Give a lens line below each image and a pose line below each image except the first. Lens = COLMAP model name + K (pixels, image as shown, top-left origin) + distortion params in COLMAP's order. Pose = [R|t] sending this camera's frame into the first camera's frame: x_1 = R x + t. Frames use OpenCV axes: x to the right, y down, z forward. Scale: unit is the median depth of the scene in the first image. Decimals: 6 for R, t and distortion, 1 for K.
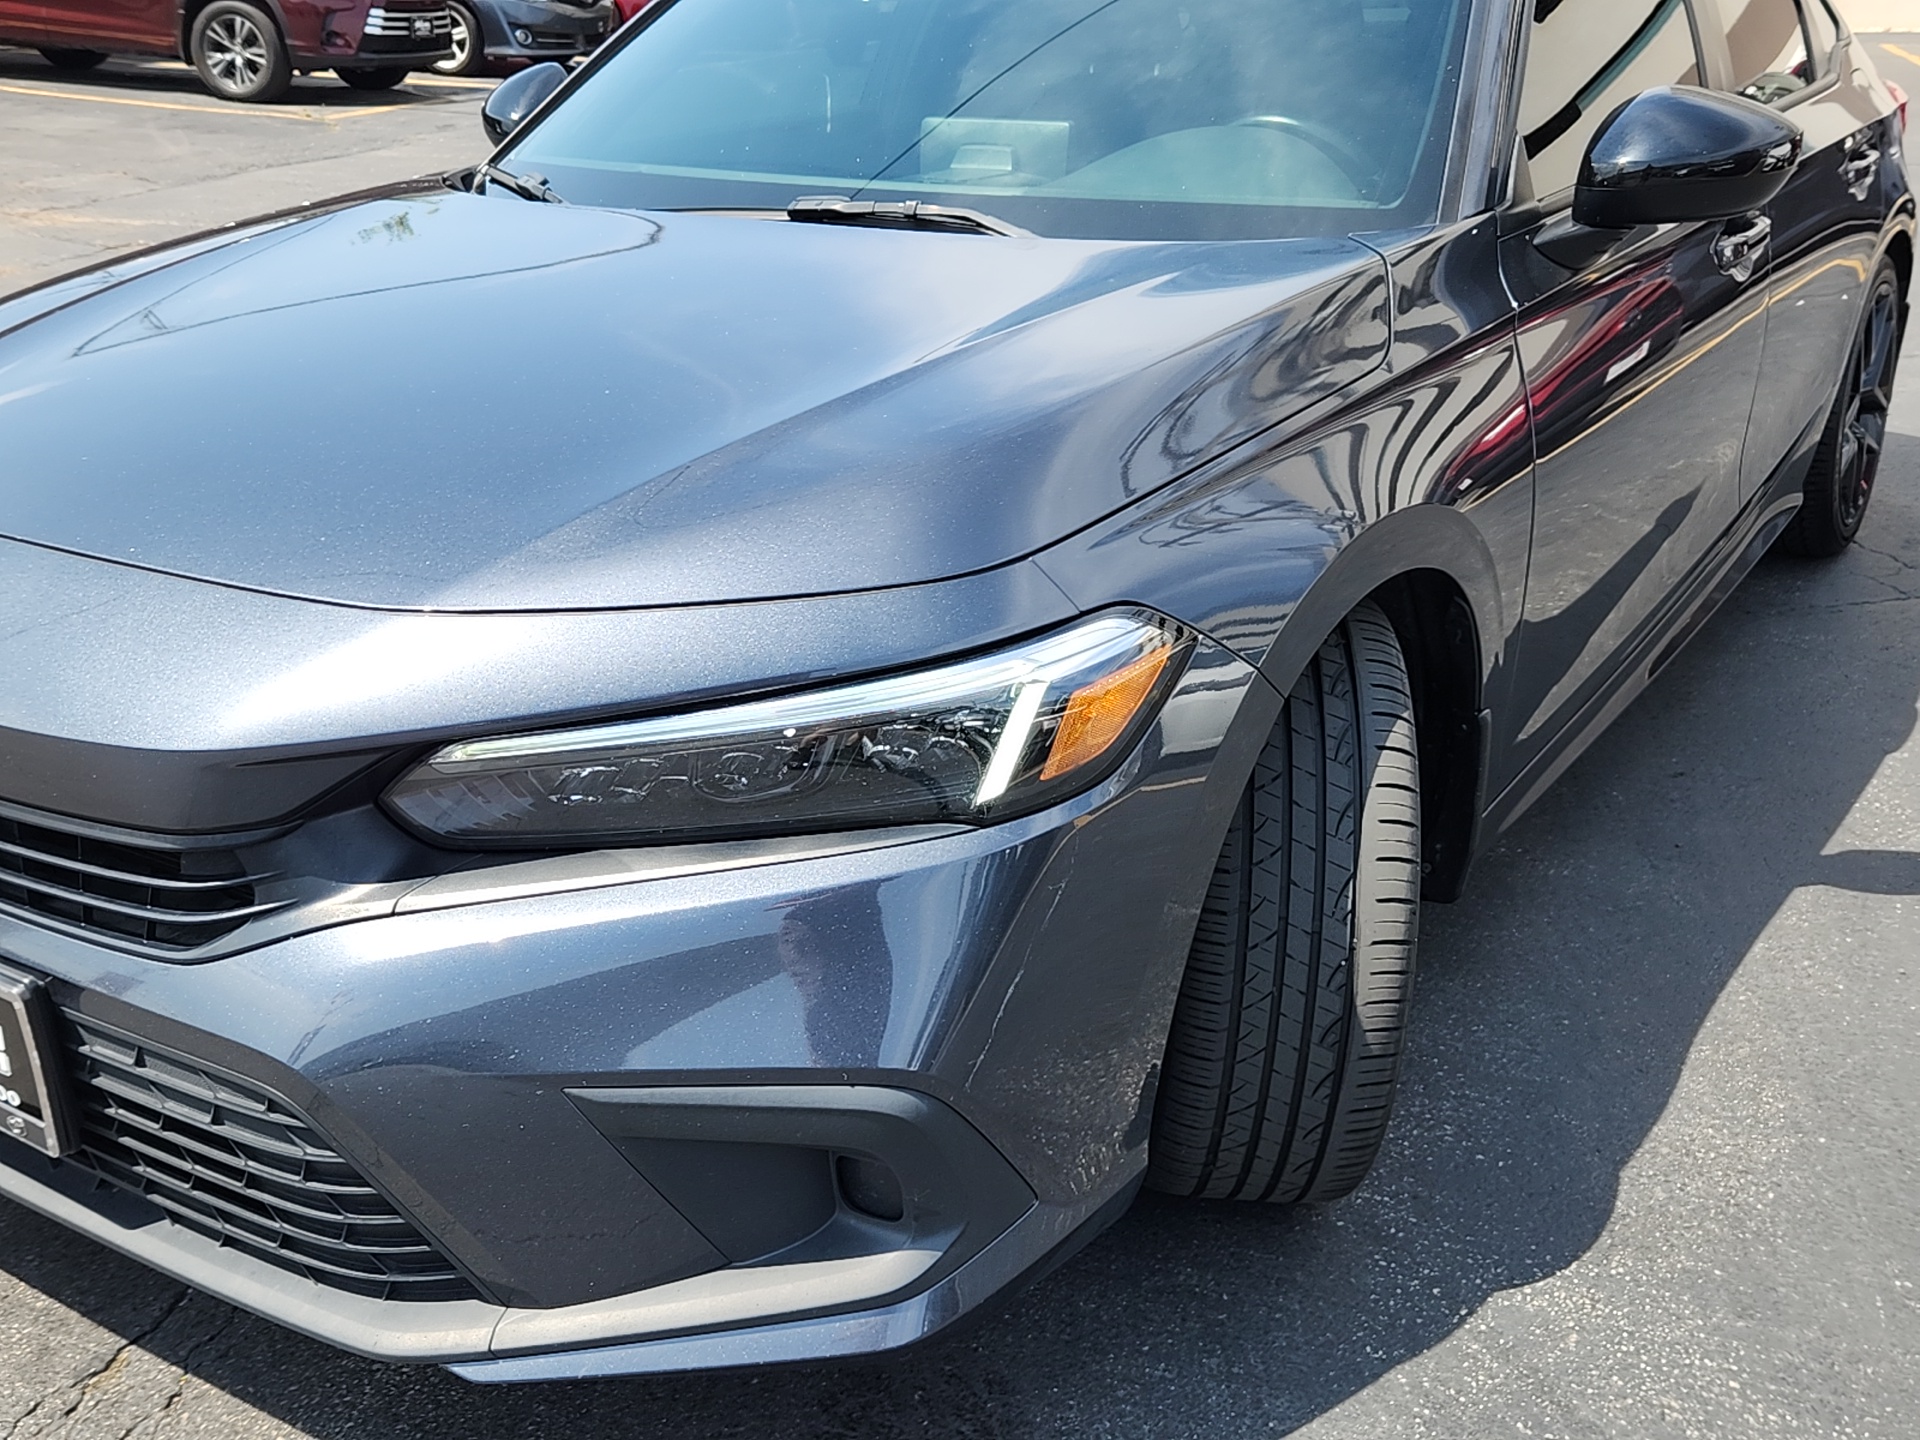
lens RADIAL K [[1867.5, 0, 960.0], [0, 1867.5, 720.0], [0, 0, 1]] dist [0.067099, -0.104617]
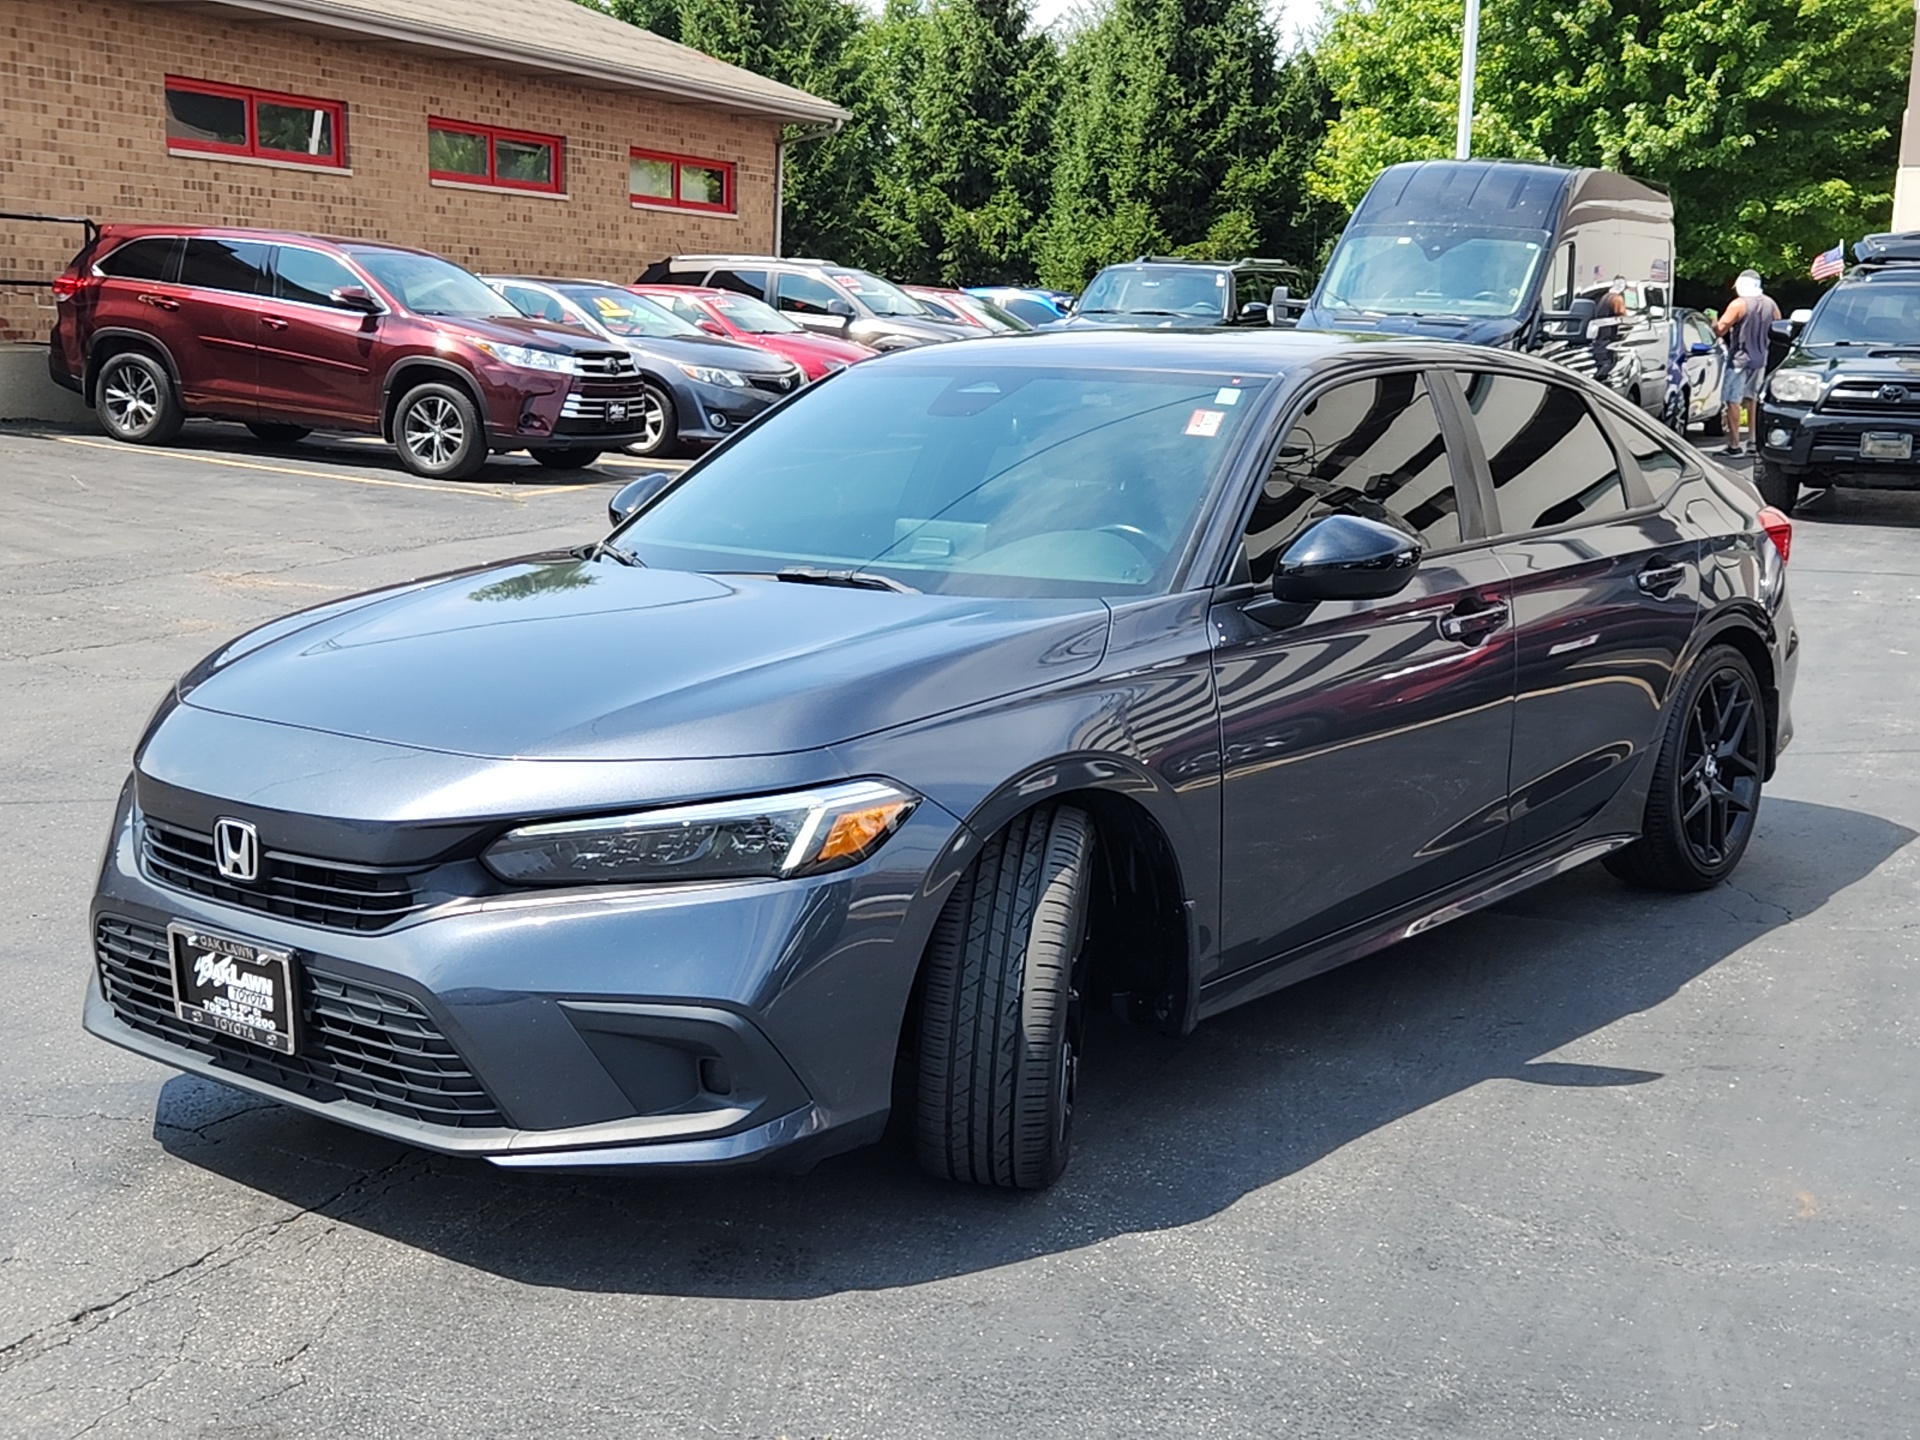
lens RADIAL K [[2238.4, 0, 955.4], [0, 2238.4, 766.3], [0, 0, 1]] dist [0.073720, -0.160540]
pose [[0.992479, 0.037935, -0.116393, 0.281416], [-0.059547, 0.980314, -0.188252, 0.228764], [0.106960, 0.193767, 0.975199, -0.777198]]
